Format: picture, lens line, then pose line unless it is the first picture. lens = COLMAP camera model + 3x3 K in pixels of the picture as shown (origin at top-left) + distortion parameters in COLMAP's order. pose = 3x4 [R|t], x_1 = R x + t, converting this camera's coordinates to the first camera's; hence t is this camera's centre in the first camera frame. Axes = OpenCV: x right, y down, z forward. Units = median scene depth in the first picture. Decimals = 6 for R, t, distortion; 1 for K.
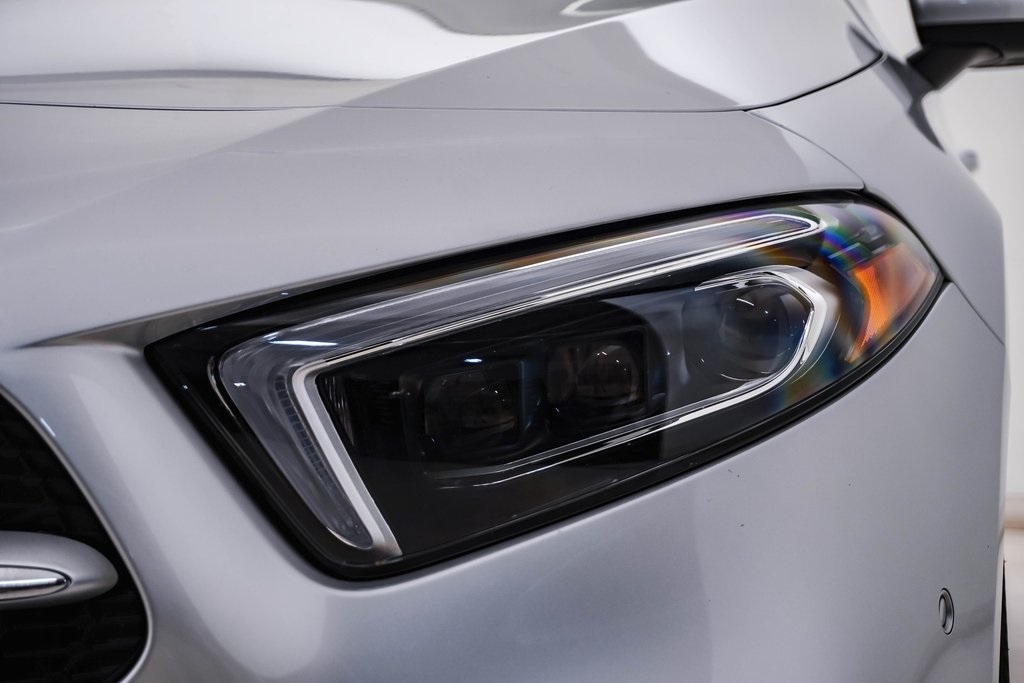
lens RADIAL K [[2179.5, 0, 508.9], [0, 2179.5, 343.3], [0, 0, 1]] dist [-0.013448, 0.000000]
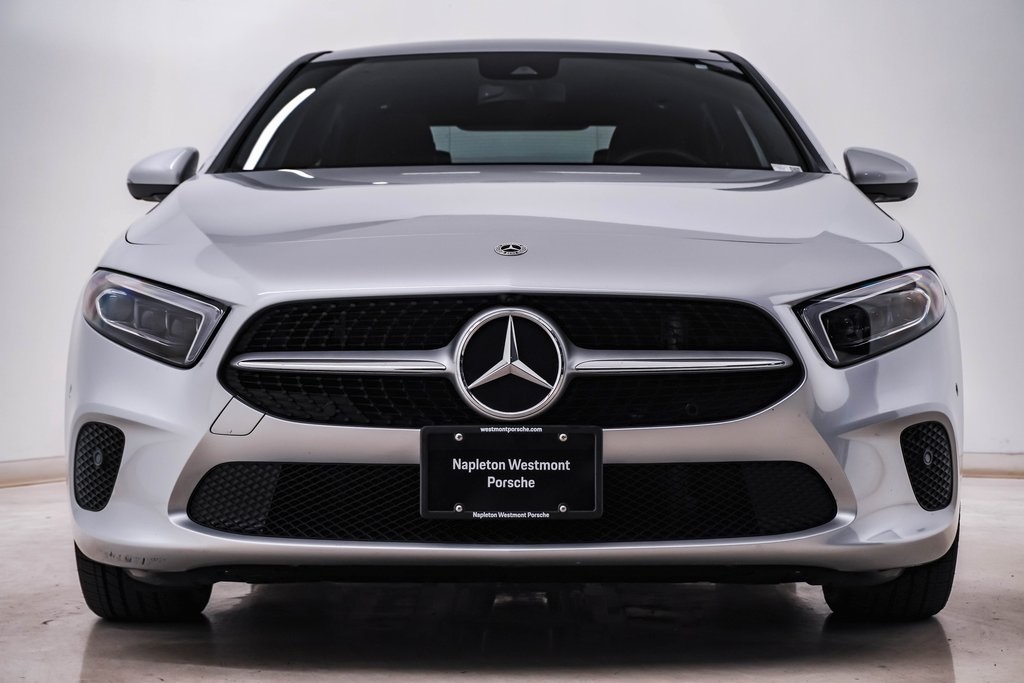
lens RADIAL K [[2179.5, 0, 512.9], [0, 2179.5, 340.6], [0, 0, 1]] dist [-0.013448, 0.000000]
pose [[0.986020, 0.006620, 0.166493, -1.251363], [-0.004161, 0.999877, -0.015114, 0.117633], [-0.166573, 0.014210, 0.985927, -2.664237]]
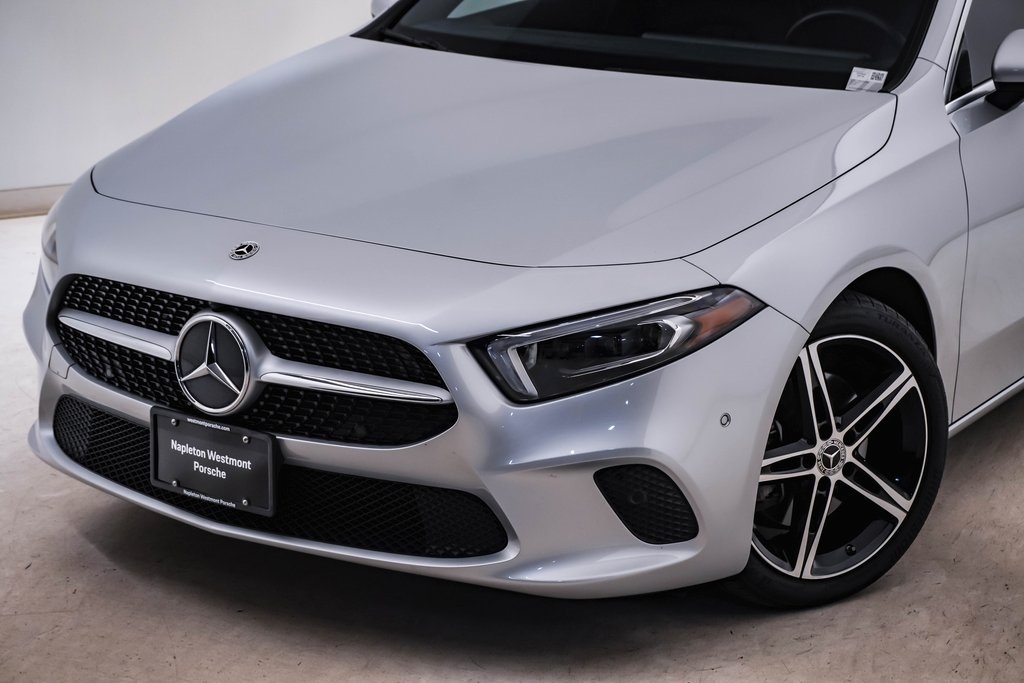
lens RADIAL K [[2179.5, 0, 508.2], [0, 2179.5, 341.4], [0, 0, 1]] dist [-0.013448, 0.000000]
pose [[0.910428, 0.126881, -0.393728, 1.376921], [-0.026254, 0.967603, 0.251109, -0.939860], [0.412833, -0.218280, 0.884264, -2.331557]]
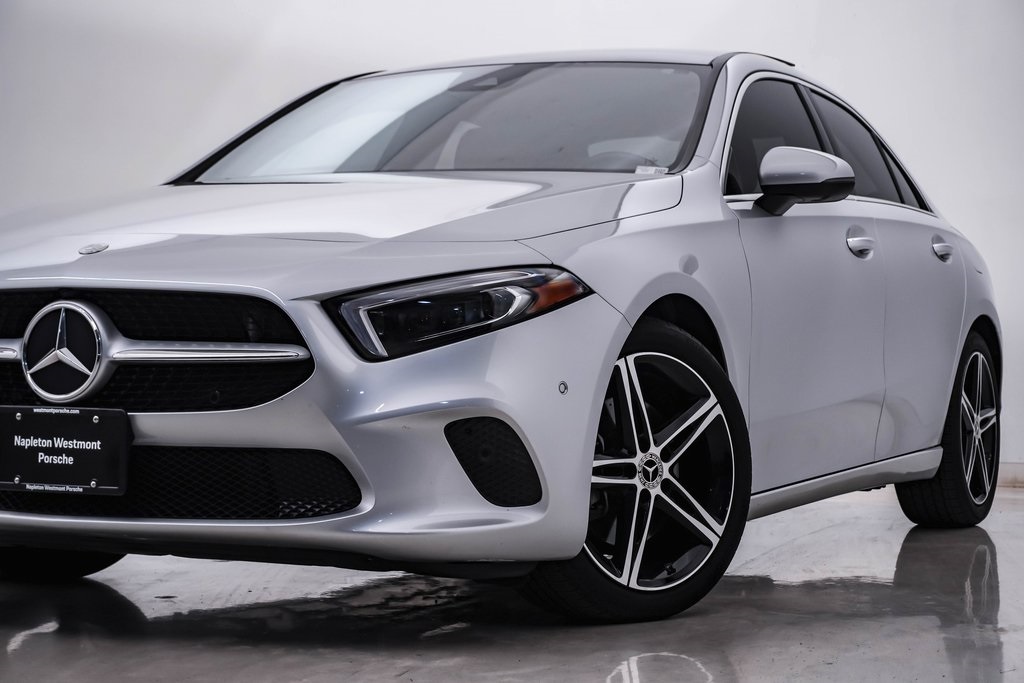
lens RADIAL K [[2179.5, 0, 513.9], [0, 2179.5, 344.2], [0, 0, 1]] dist [-0.013448, 0.000000]
pose [[0.965779, 0.019896, -0.258602, 1.188370], [-0.025423, 0.999514, -0.018044, 0.139275], [0.258117, 0.024001, 0.965815, -2.741559]]
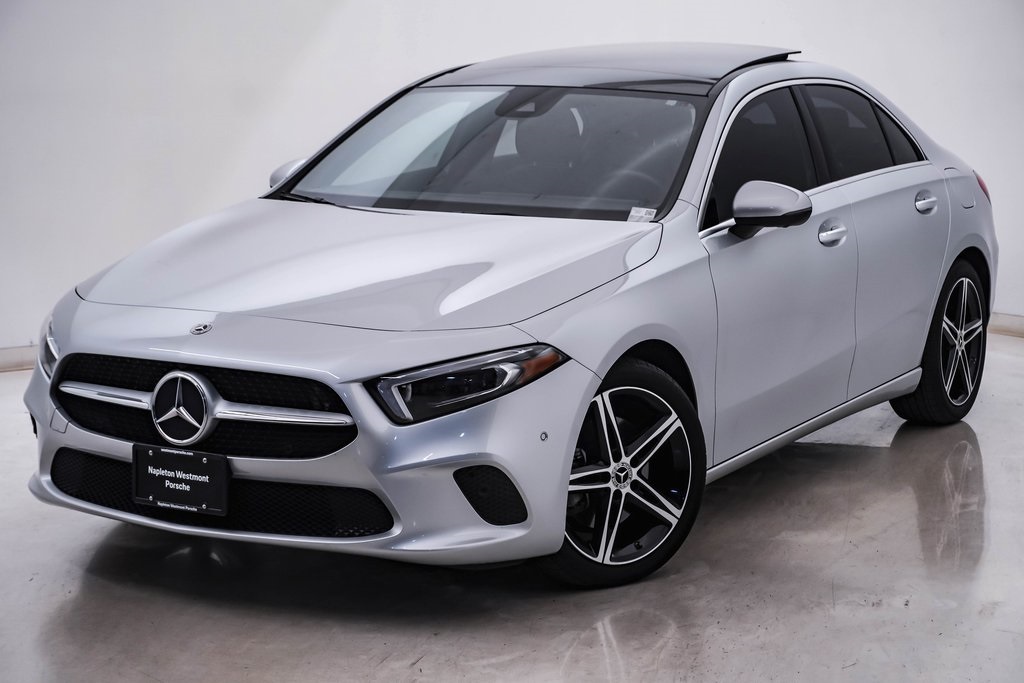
lens RADIAL K [[2179.5, 0, 508.5], [0, 2179.5, 340.6], [0, 0, 1]] dist [-0.013448, 0.000000]
pose [[0.939643, 0.066202, -0.335690, 1.973829], [-0.020565, 0.990257, 0.137724, -0.846937], [0.341537, -0.122508, 0.931850, -3.925363]]
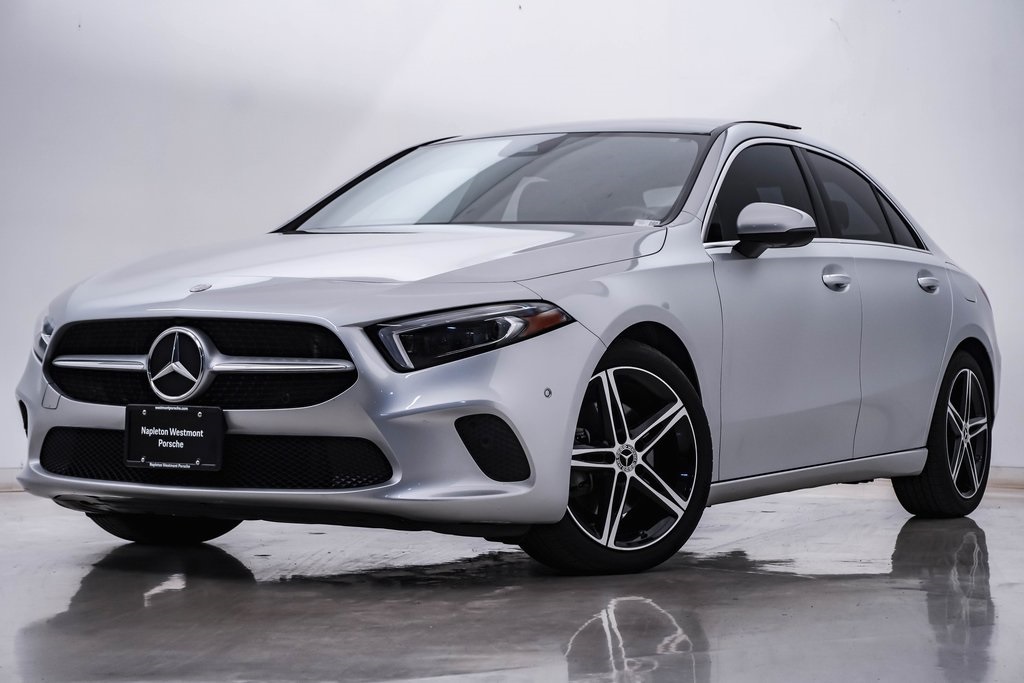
lens RADIAL K [[2179.5, 0, 514.4], [0, 2179.5, 342.3], [0, 0, 1]] dist [-0.013448, 0.000000]
pose [[0.941507, 0.019345, -0.336437, 1.957287], [-0.029725, 0.999227, -0.025730, 0.160844], [0.335679, 0.034225, 0.941355, -3.894056]]
